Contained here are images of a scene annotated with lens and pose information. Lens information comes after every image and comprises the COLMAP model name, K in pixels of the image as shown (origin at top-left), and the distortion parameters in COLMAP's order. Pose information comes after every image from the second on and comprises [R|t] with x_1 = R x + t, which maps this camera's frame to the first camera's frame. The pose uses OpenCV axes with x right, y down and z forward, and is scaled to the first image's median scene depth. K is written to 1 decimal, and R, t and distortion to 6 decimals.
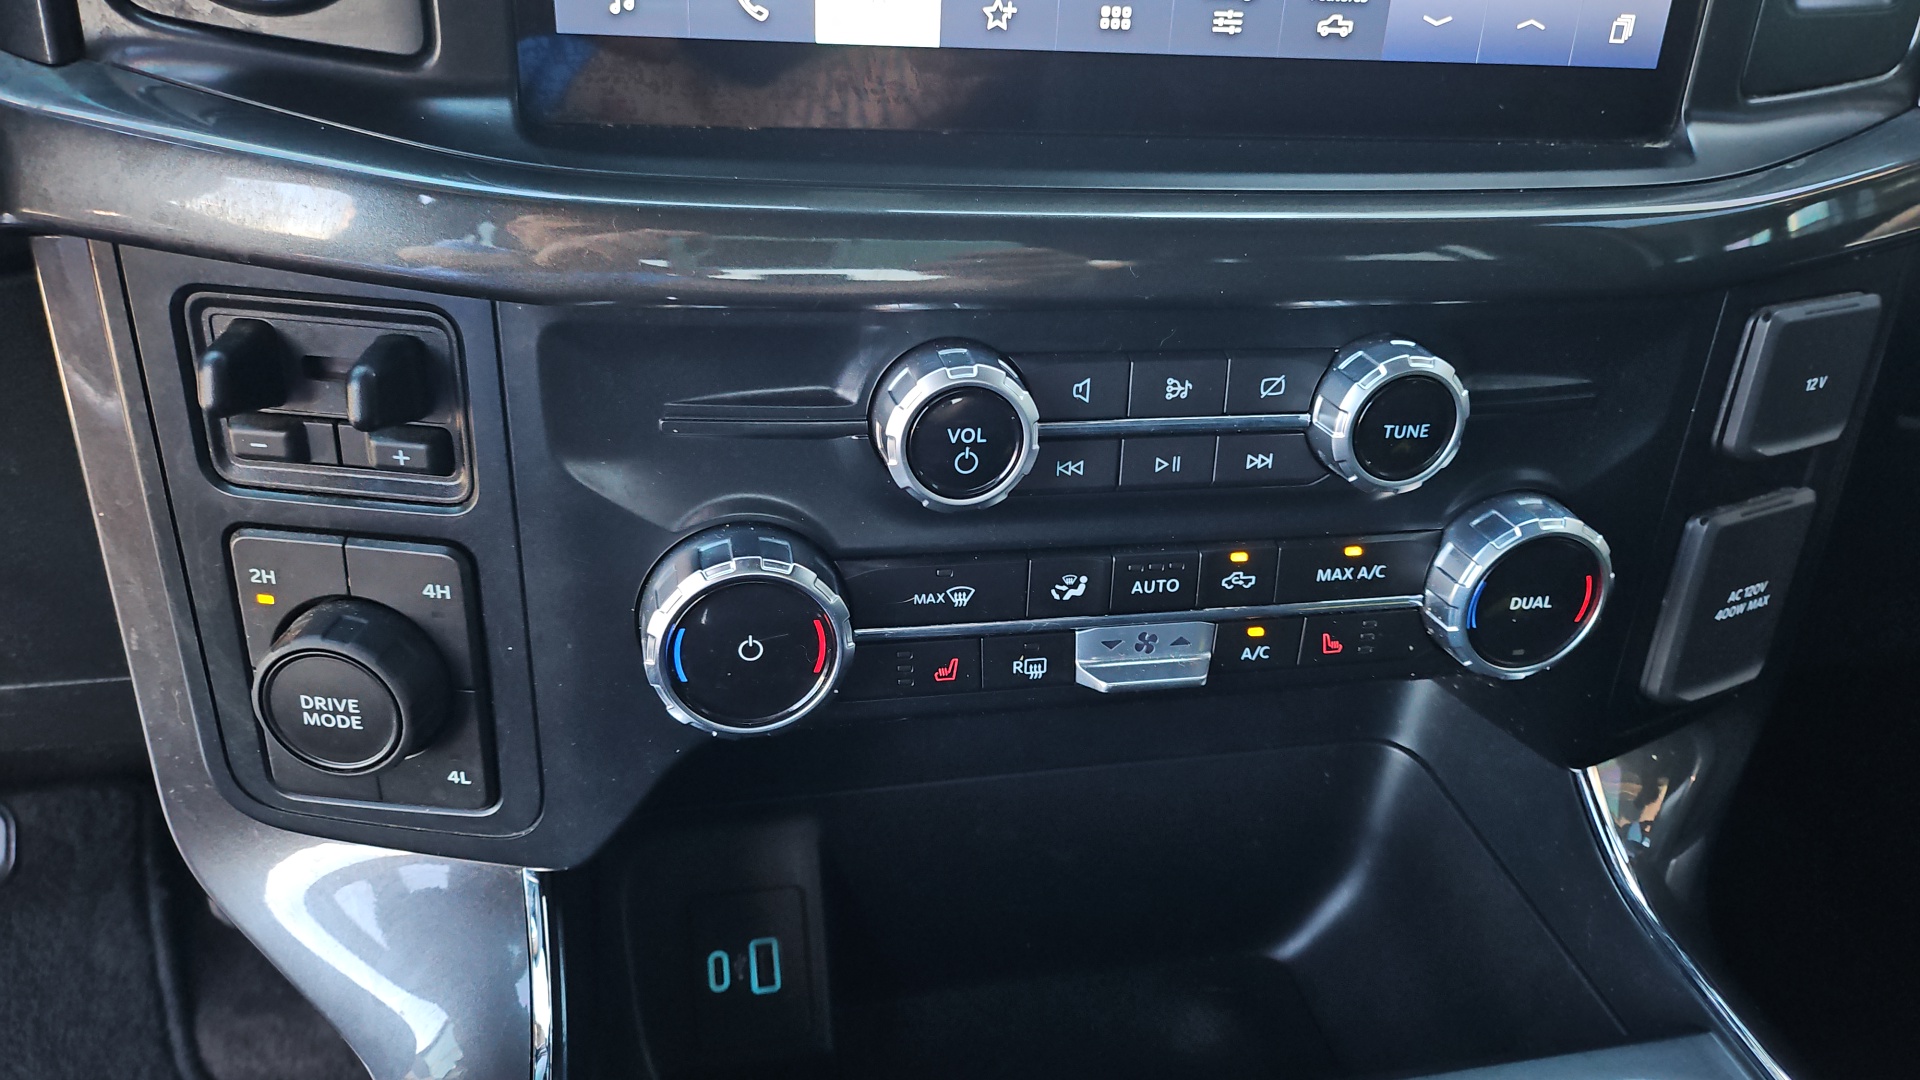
lens RADIAL K [[1379.7, 0, 985.3], [0, 1379.7, 569.1], [0, 0, 1]] dist [0.031529, -0.060328]
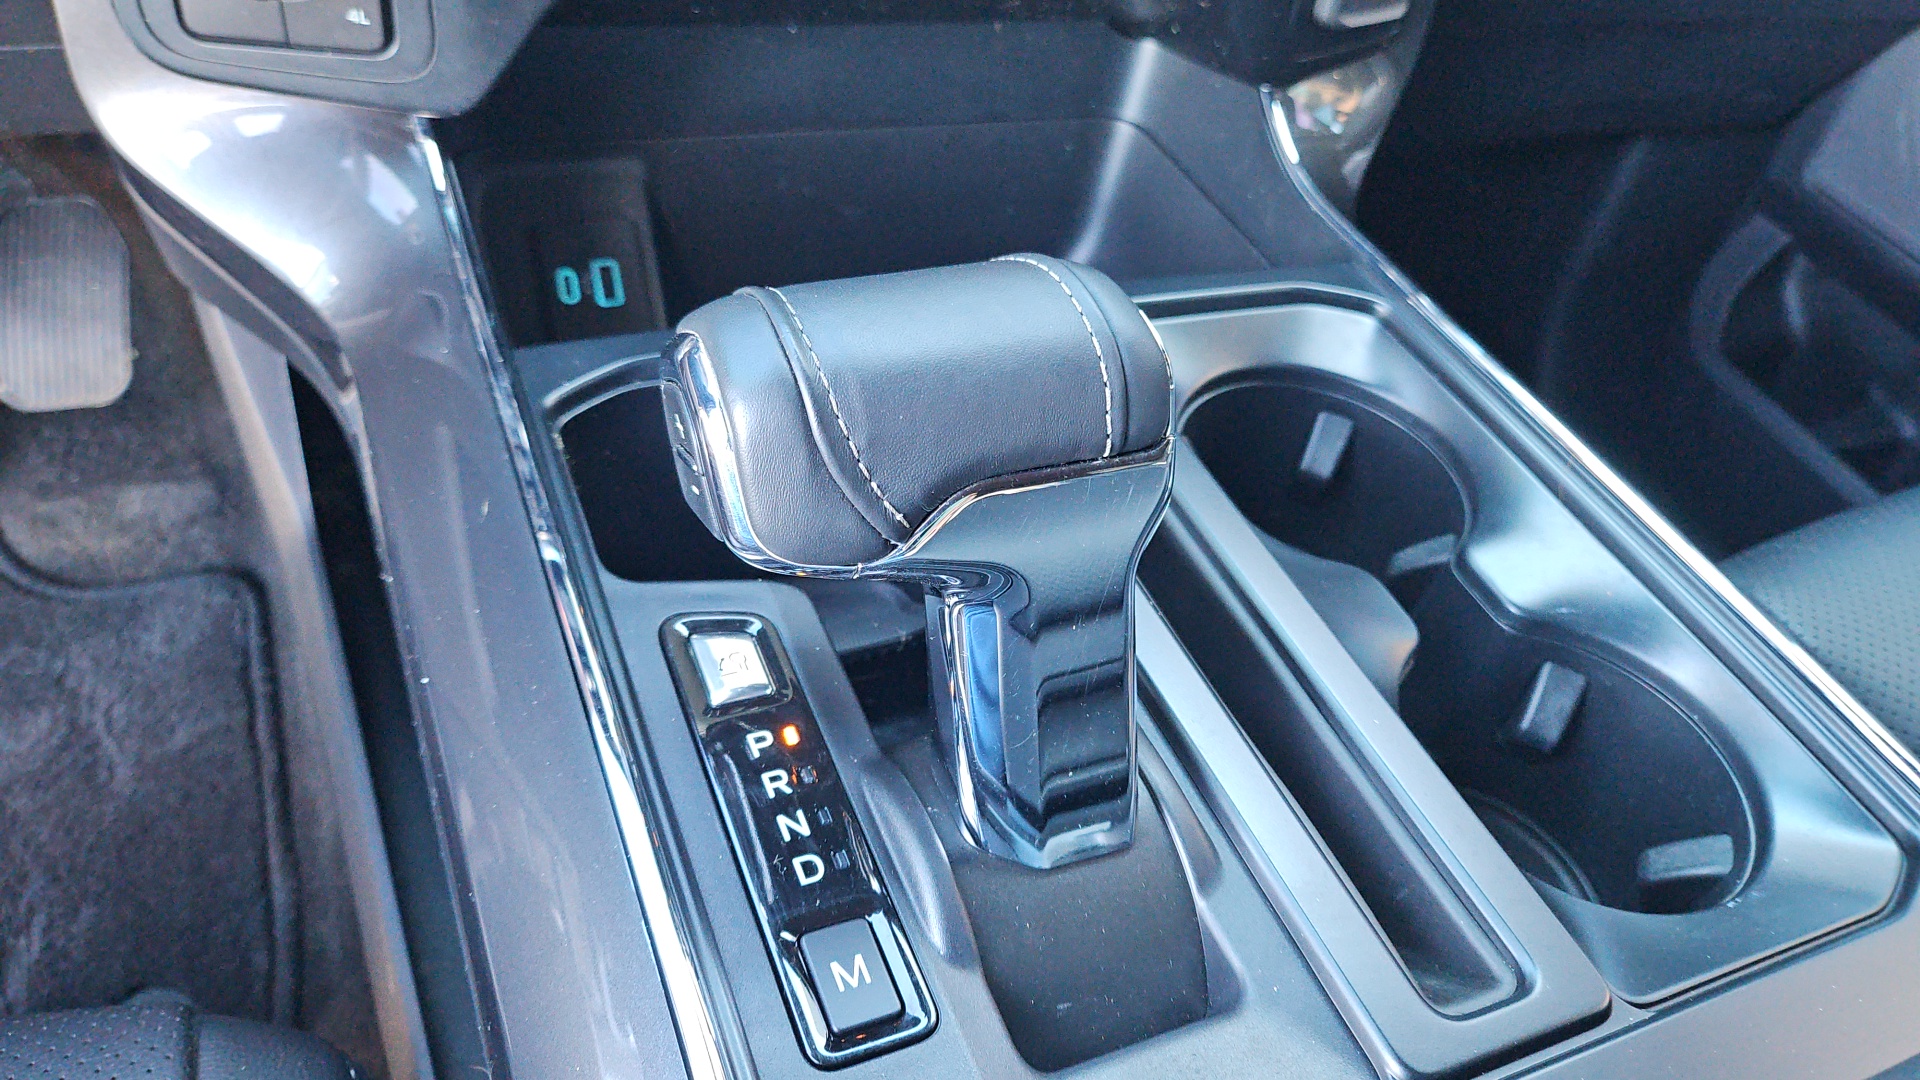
lens RADIAL K [[1379.7, 0, 965.5], [0, 1379.7, 531.0], [0, 0, 1]] dist [0.031529, -0.060328]
pose [[0.981784, -0.055254, 0.181790, -0.120916], [0.017895, 0.979418, 0.201047, 0.367417], [-0.189157, -0.194131, 0.962566, -0.315707]]
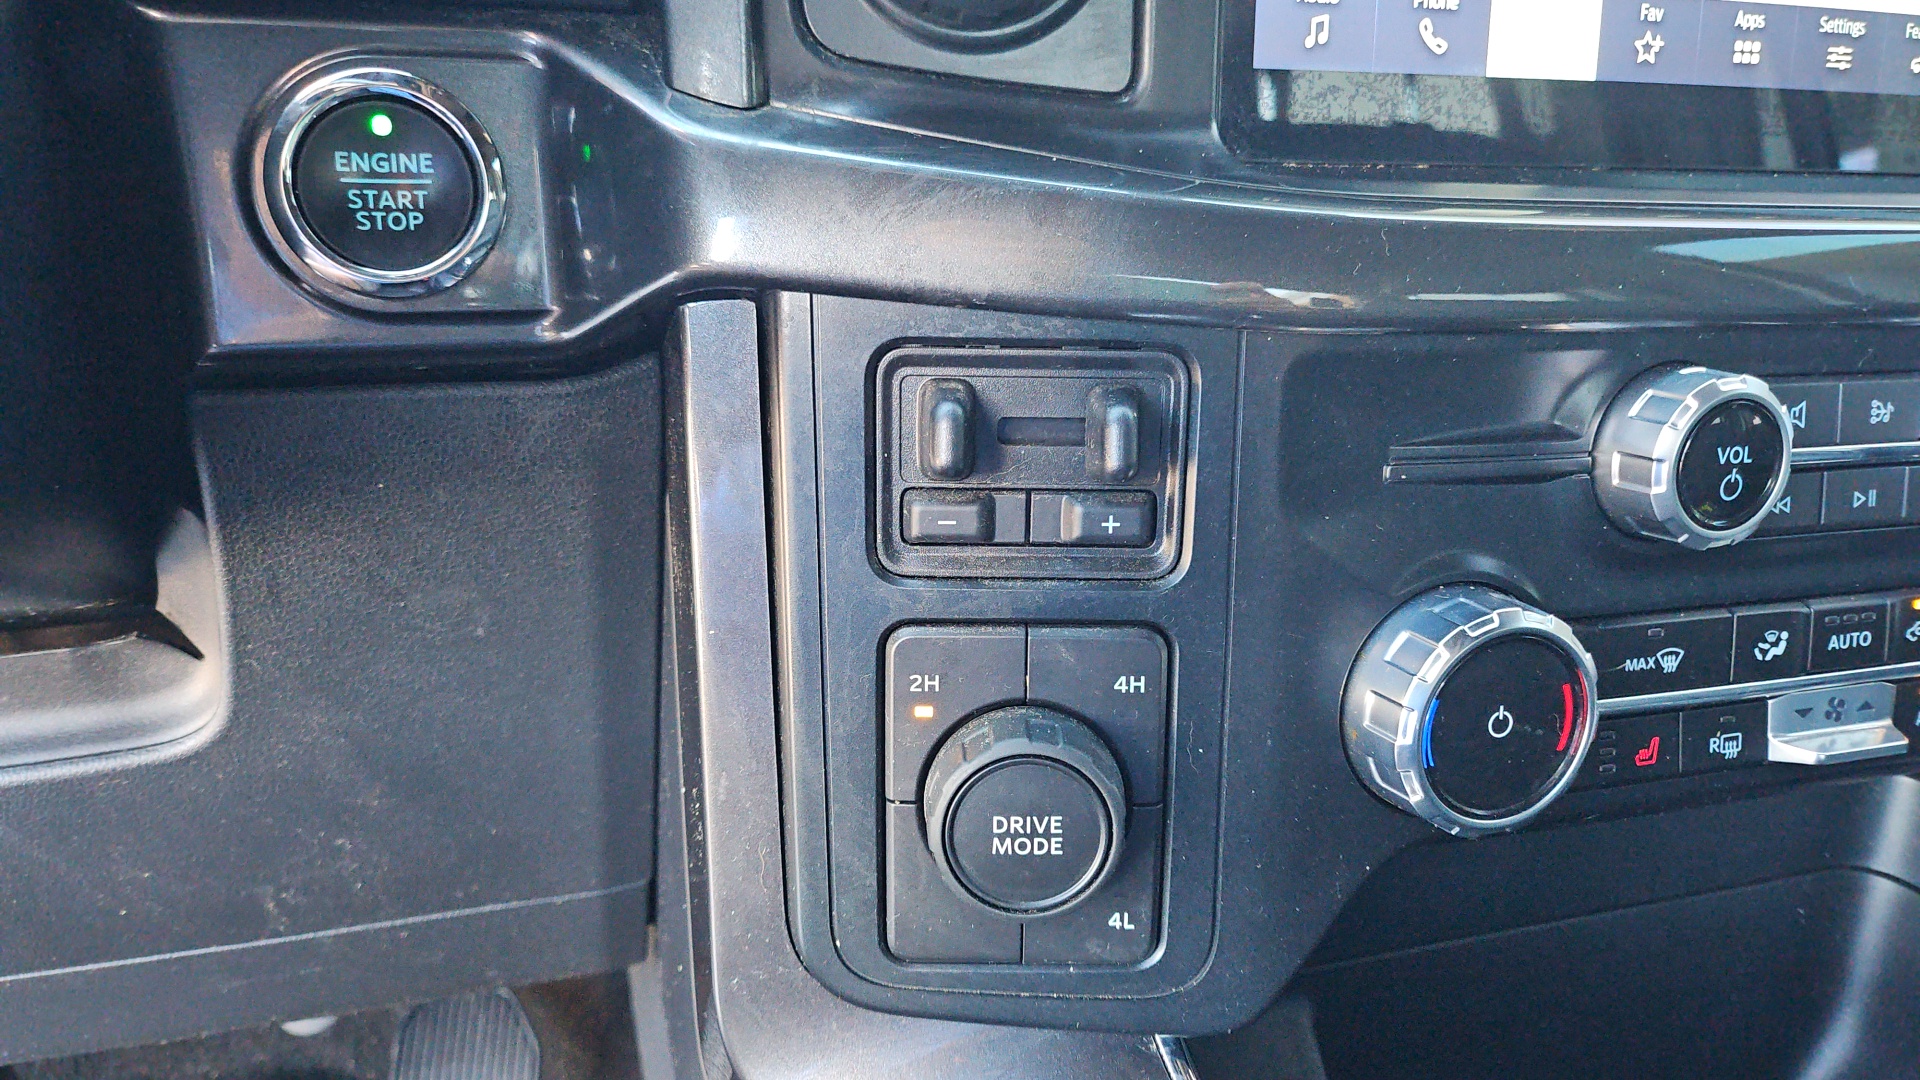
lens RADIAL K [[1379.7, 0, 946.4], [0, 1379.7, 569.4], [0, 0, 1]] dist [0.031529, -0.060328]
pose [[0.995640, -0.070231, 0.061381, -0.550858], [0.081585, 0.974691, -0.208135, 0.114410], [-0.045210, 0.212236, 0.976172, 0.149100]]
